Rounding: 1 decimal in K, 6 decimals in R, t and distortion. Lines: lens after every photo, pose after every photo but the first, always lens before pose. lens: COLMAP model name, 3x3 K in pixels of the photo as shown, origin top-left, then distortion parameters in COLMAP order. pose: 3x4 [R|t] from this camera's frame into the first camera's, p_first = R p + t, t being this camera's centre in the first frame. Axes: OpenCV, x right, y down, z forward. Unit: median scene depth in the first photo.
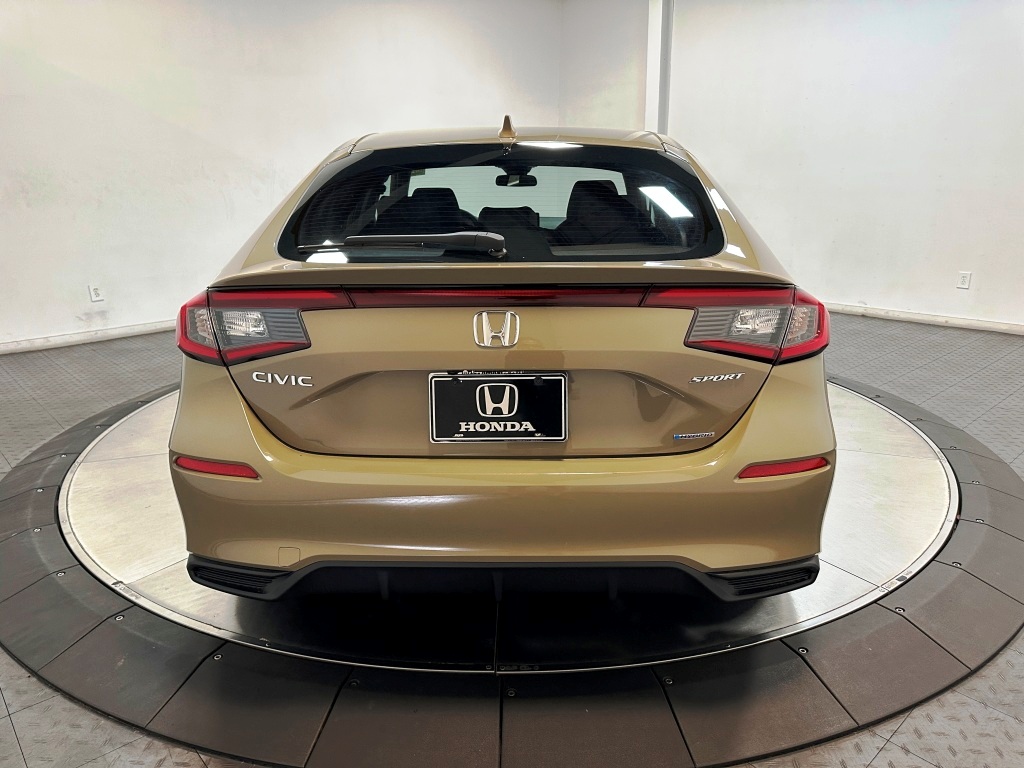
lens RADIAL K [[711.5, 0, 516.9], [0, 711.5, 378.6], [0, 0, 1]] dist [0.017724, -0.035571]
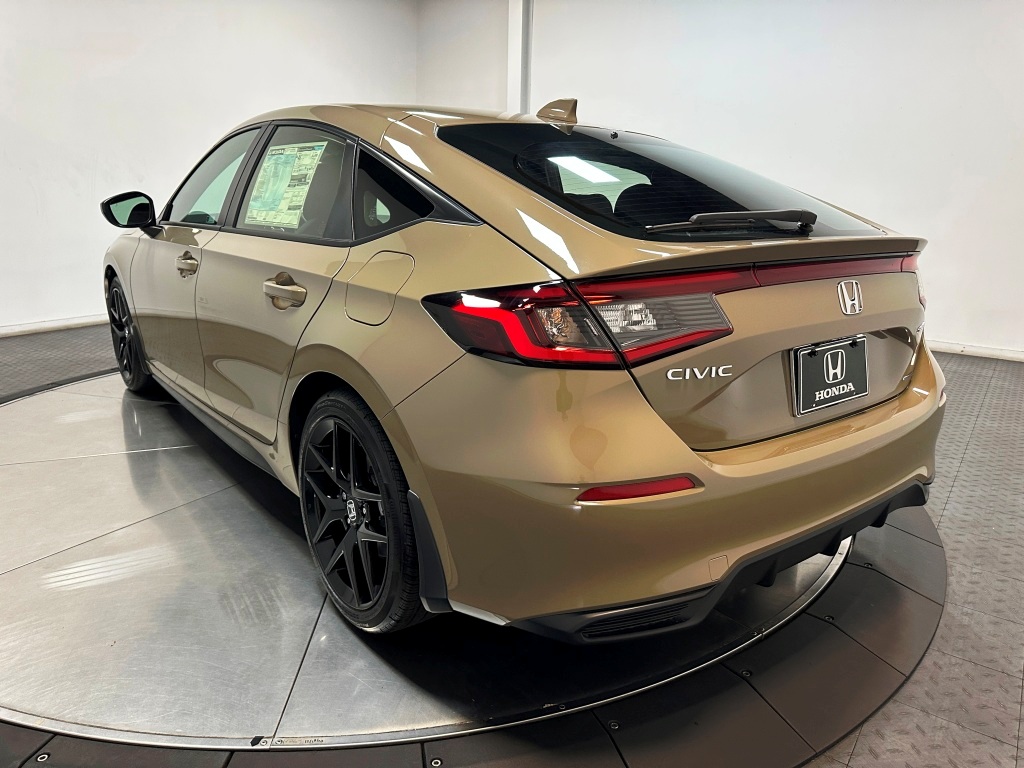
lens RADIAL K [[711.5, 0, 509.3], [0, 711.5, 383.9], [0, 0, 1]] dist [0.017724, -0.035571]
pose [[0.804194, -0.136854, 0.578396, -1.042660], [0.147786, 0.988611, 0.028434, -0.046324], [-0.575700, 0.062612, 0.815260, 0.408293]]
